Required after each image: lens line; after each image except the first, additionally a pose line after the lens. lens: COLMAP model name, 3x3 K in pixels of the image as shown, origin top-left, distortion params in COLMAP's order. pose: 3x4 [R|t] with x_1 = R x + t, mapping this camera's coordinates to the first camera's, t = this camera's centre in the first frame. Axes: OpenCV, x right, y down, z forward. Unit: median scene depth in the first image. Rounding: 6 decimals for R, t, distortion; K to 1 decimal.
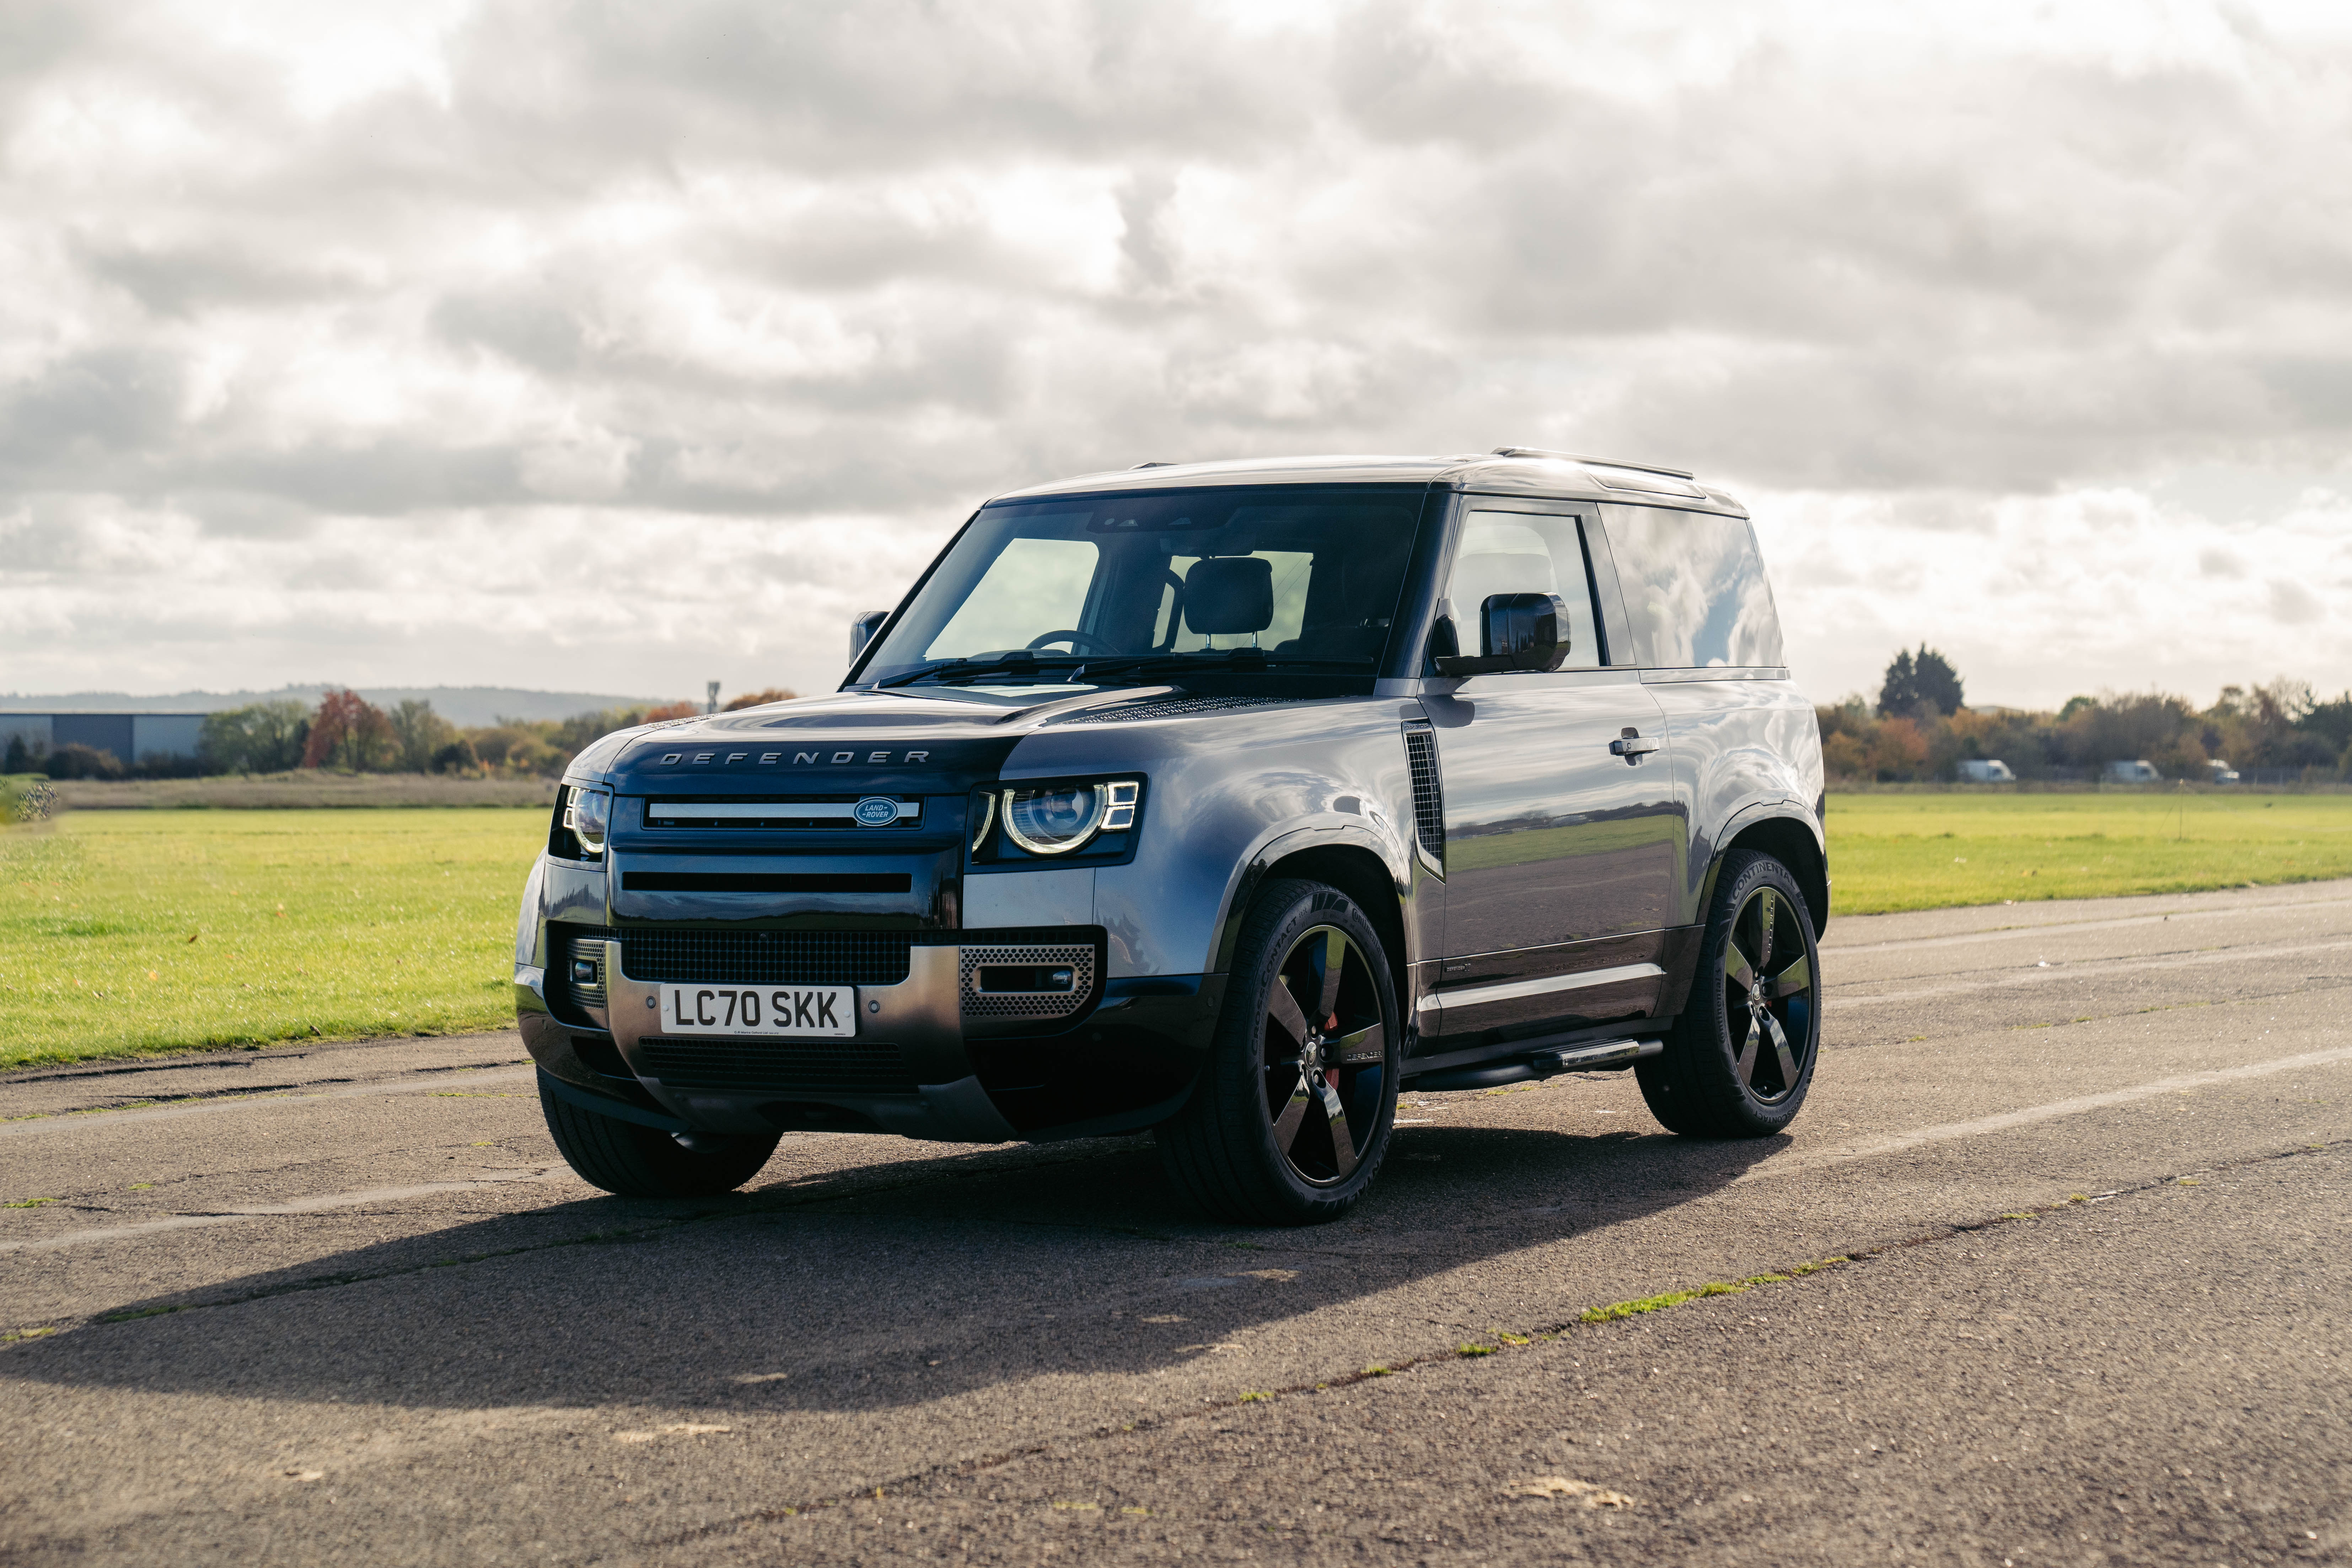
lens RADIAL K [[4835.6, 0, 1243.4], [0, 4835.6, 786.8], [0, 0, 1]] dist [0.360180, 0.857536]
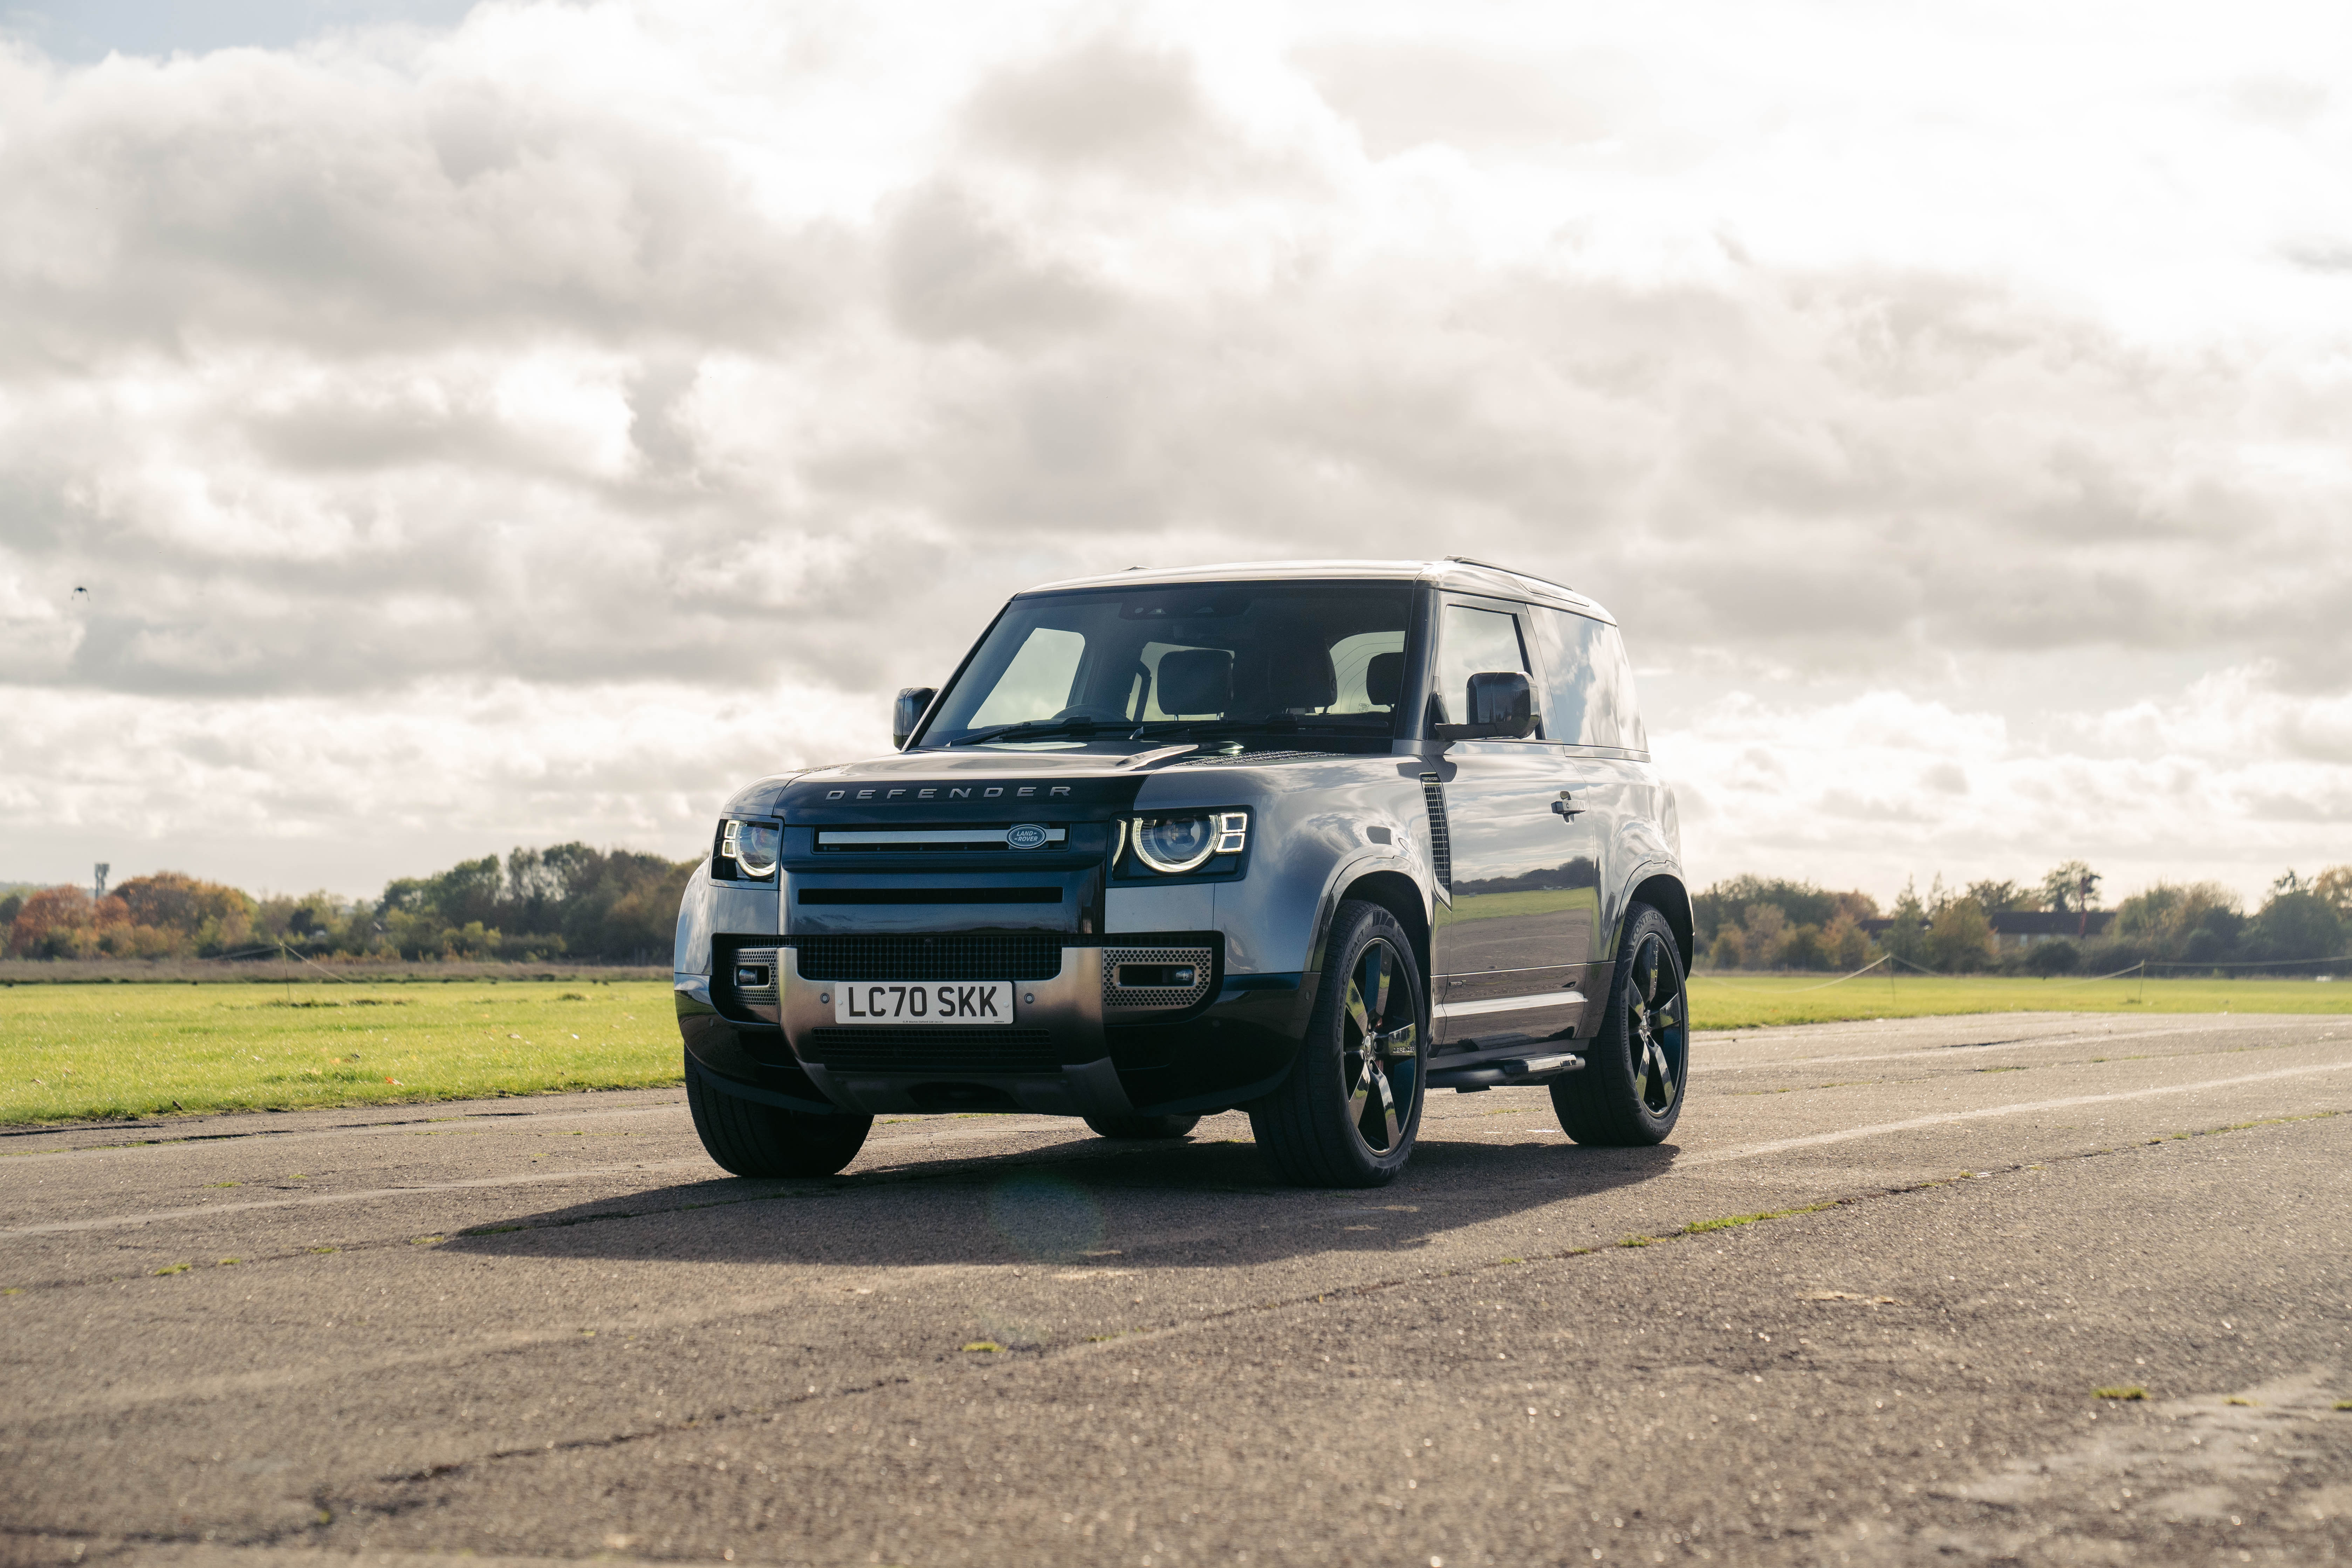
lens RADIAL K [[4703.2, 0, 1176.0], [0, 4703.2, 784.0], [0, 0, 1]] dist [0.355564, 0.304060]
pose [[0.993240, 0.009755, 0.115667, -0.171131], [-0.004973, 0.999124, -0.041559, 0.039717], [-0.115971, 0.040703, 0.992418, -0.155986]]
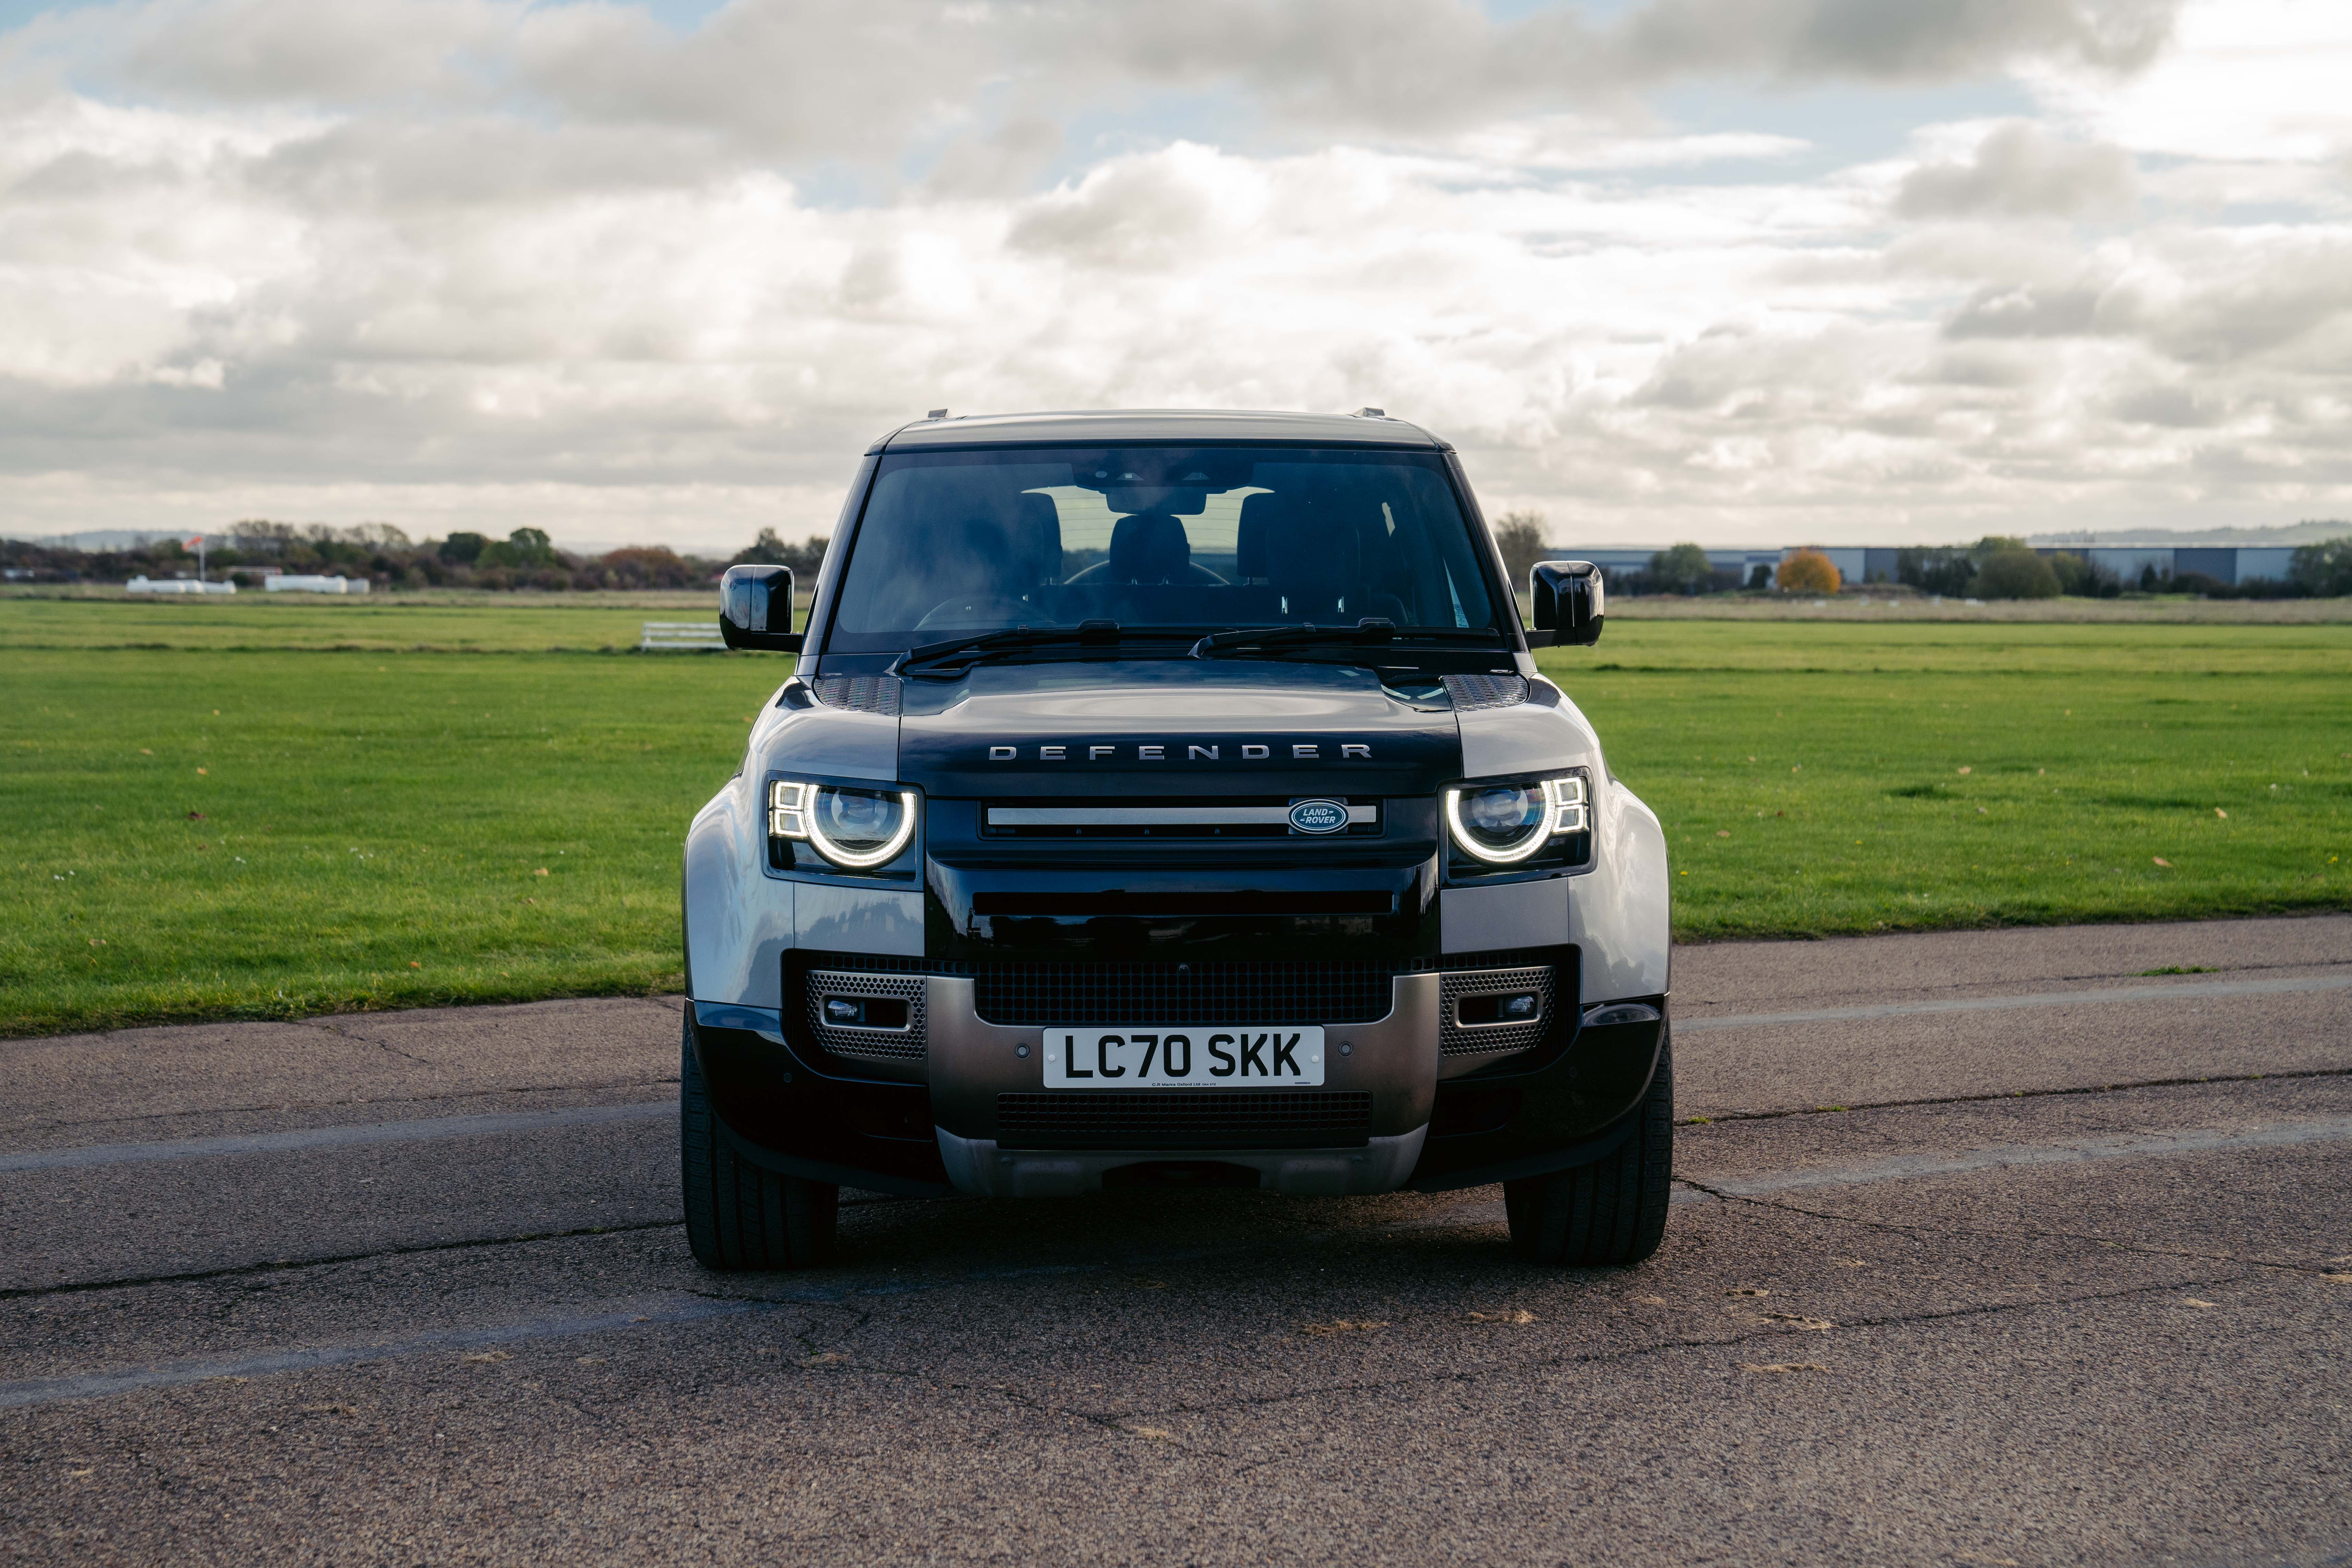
lens RADIAL K [[3677.3, 0, 1171.0], [0, 3677.3, 780.2], [0, 0, 1]] dist [0.237225, 0.234841]
pose [[0.858568, -0.014557, 0.512493, -0.420419], [0.000608, 0.999625, 0.027375, -0.018508], [-0.512699, -0.023192, 0.858255, 0.456102]]
